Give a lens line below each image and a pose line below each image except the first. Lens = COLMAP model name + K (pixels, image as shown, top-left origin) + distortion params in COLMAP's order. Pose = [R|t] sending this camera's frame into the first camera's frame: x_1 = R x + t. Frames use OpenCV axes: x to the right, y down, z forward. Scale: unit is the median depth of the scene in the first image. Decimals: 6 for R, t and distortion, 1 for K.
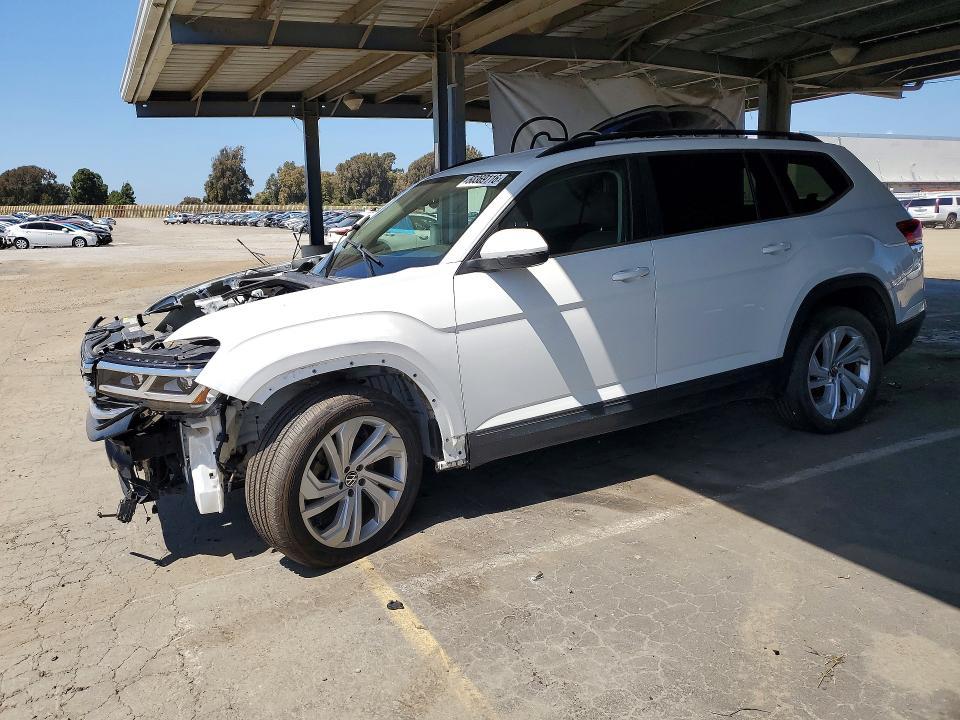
lens RADIAL K [[736.9, 0, 478.1], [0, 736.9, 352.7], [0, 0, 1]] dist [0.027012, -0.005399]
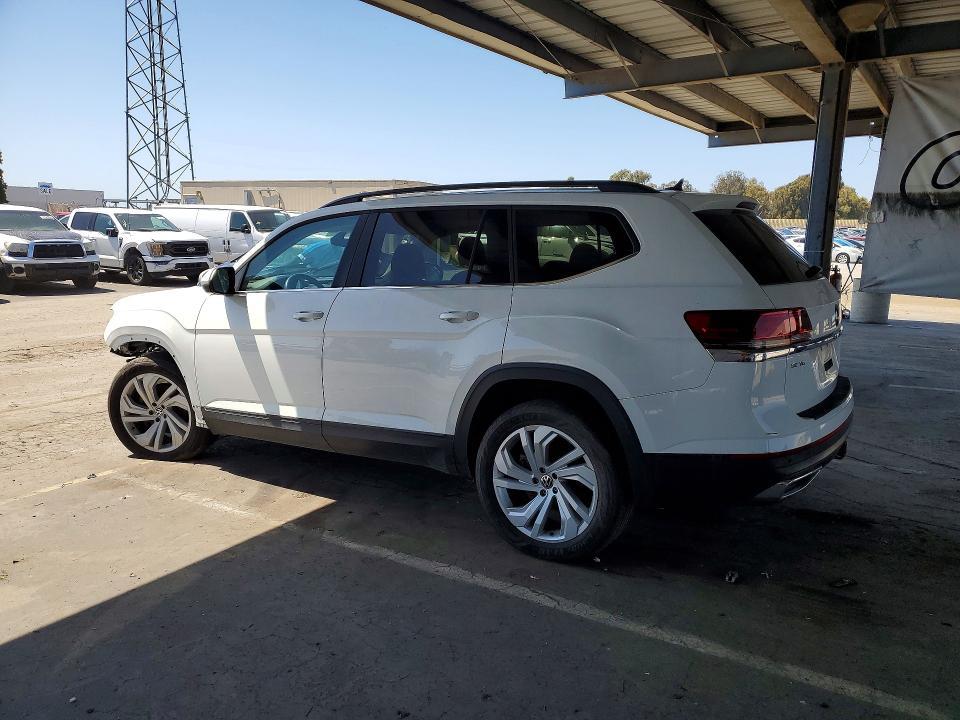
lens RADIAL K [[736.9, 0, 480.5], [0, 736.9, 367.5], [0, 0, 1]] dist [0.027012, -0.005399]
pose [[0.510341, 0.194060, -0.837790, 1.365158], [-0.194122, 0.975058, 0.107606, -0.209920], [0.837776, 0.107718, 0.535283, 0.629623]]
